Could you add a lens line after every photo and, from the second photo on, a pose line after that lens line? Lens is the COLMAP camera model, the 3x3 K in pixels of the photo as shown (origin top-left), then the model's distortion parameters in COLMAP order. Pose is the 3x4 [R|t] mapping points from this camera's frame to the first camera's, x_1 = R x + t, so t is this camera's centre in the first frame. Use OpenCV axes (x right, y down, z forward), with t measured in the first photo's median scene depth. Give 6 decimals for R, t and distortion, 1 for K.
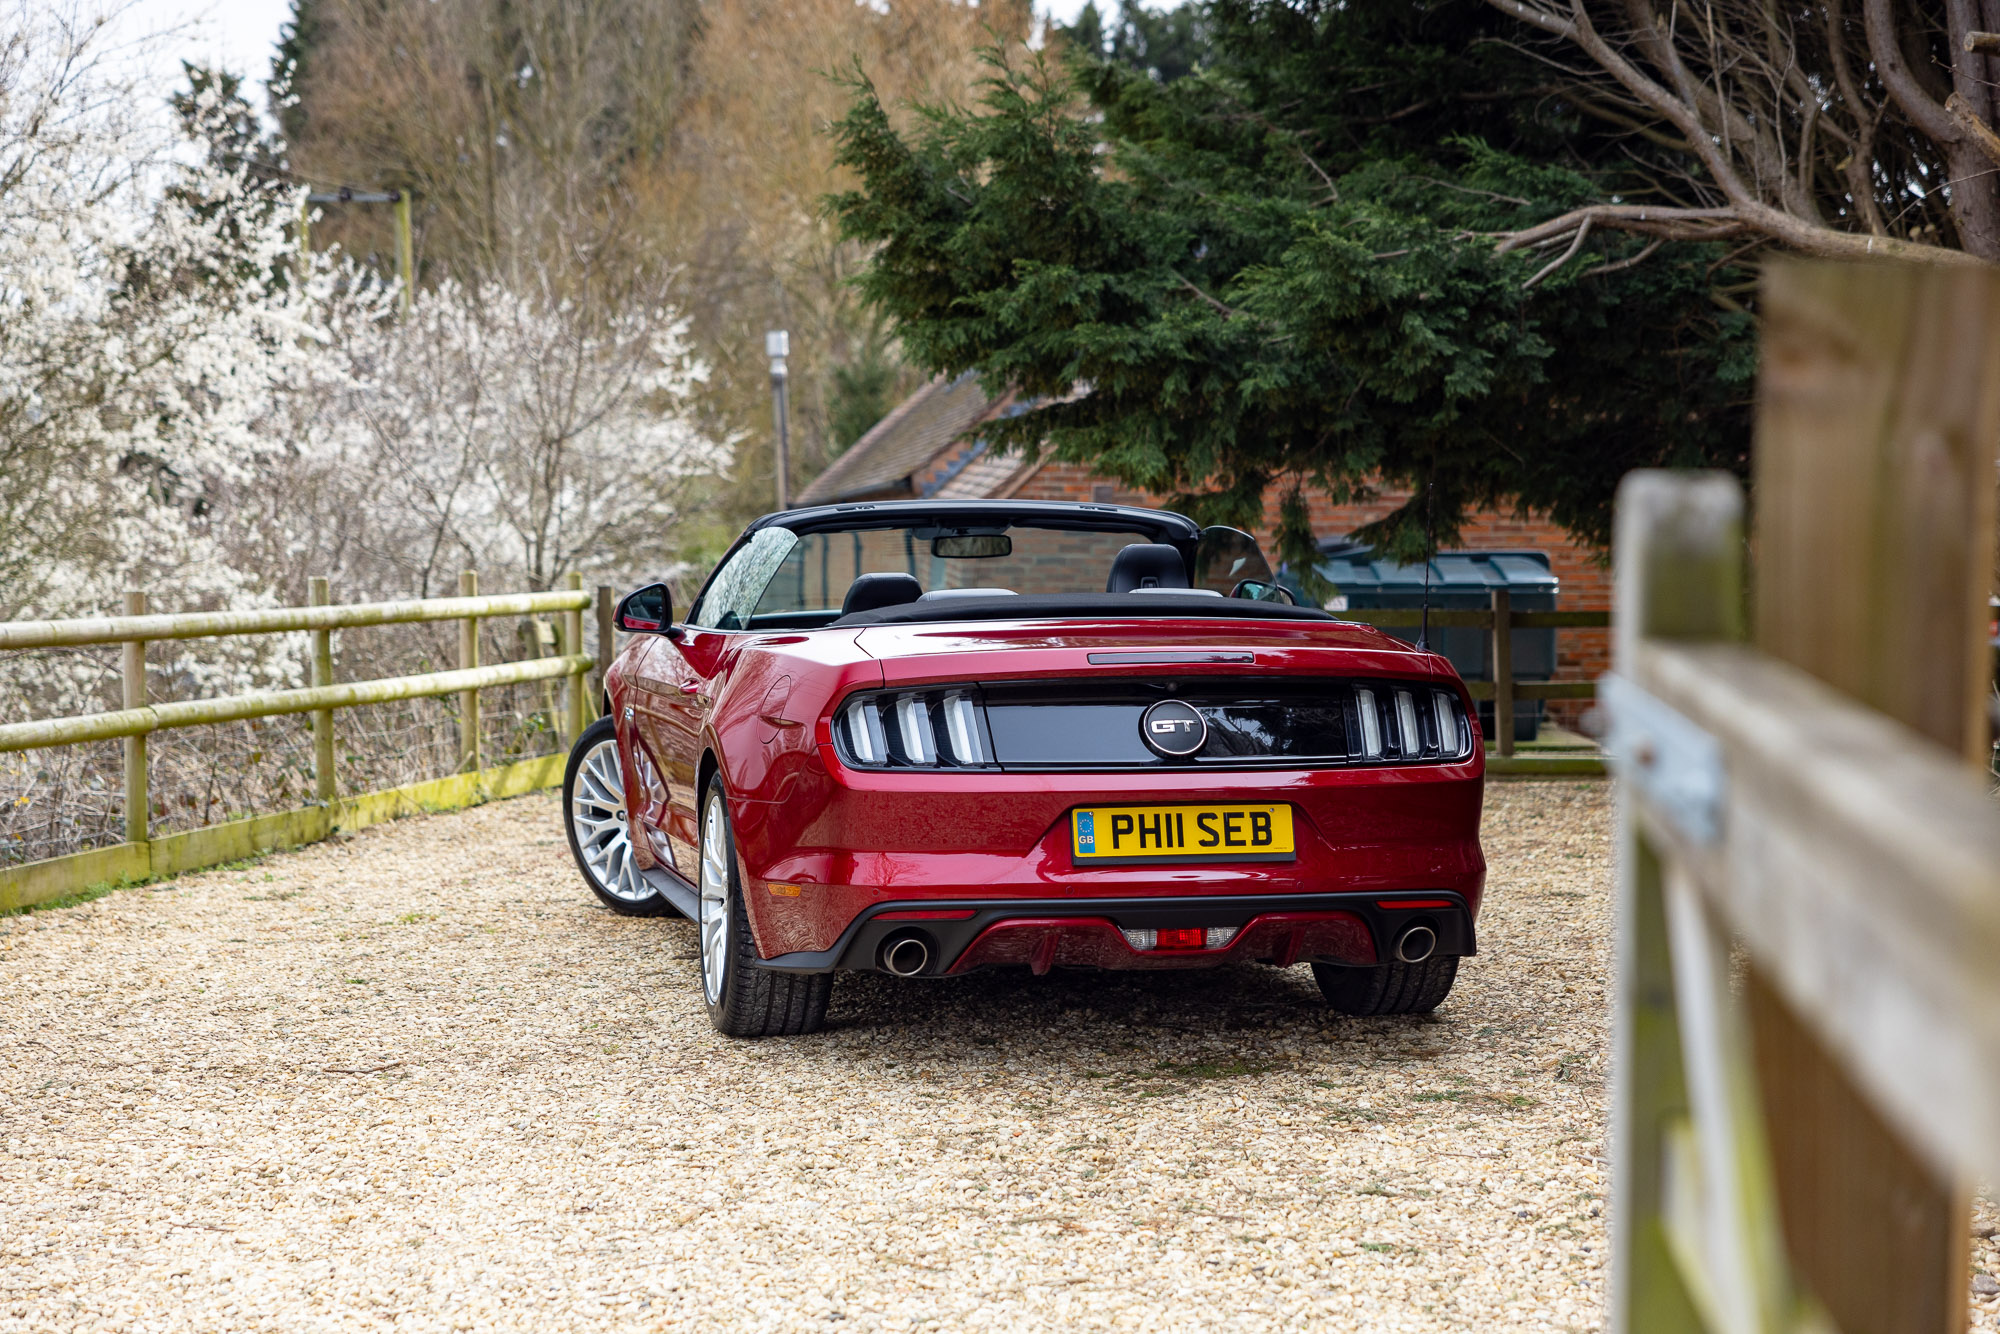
lens RADIAL K [[4000.9, 0, 1000.0], [0, 4000.9, 667.0], [0, 0, 1]] dist [0.053126, -0.066555]
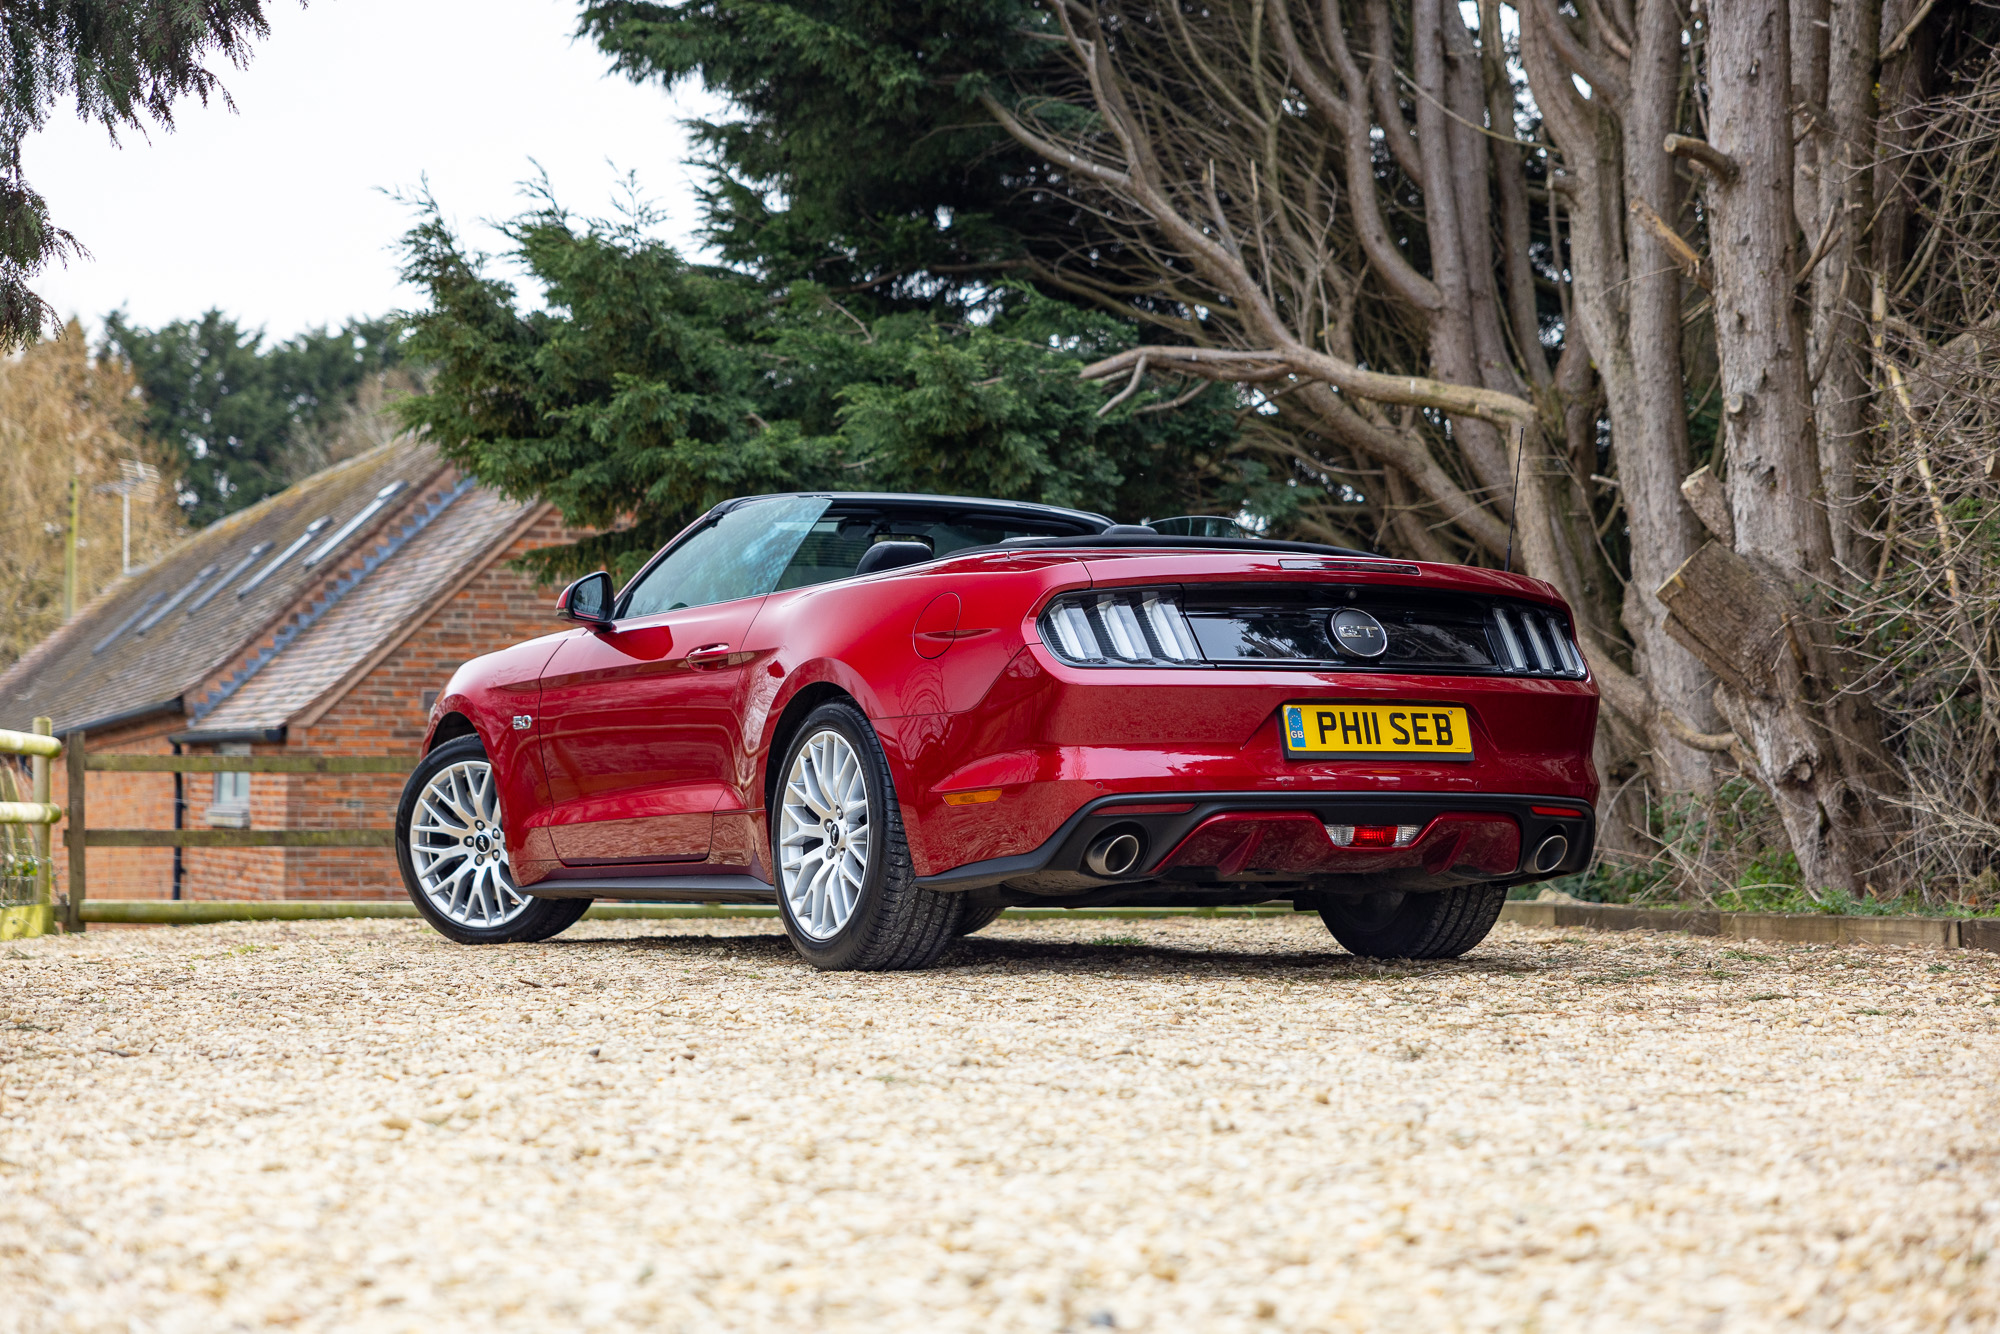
lens RADIAL K [[4000.9, 0, 1000.0], [0, 4000.9, 667.0], [0, 0, 1]] dist [0.053126, -0.066555]
pose [[0.959163, 0.013704, 0.282523, -0.246119], [0.012898, 0.995668, -0.092083, 0.086084], [-0.282561, 0.091966, 0.954831, 0.029260]]
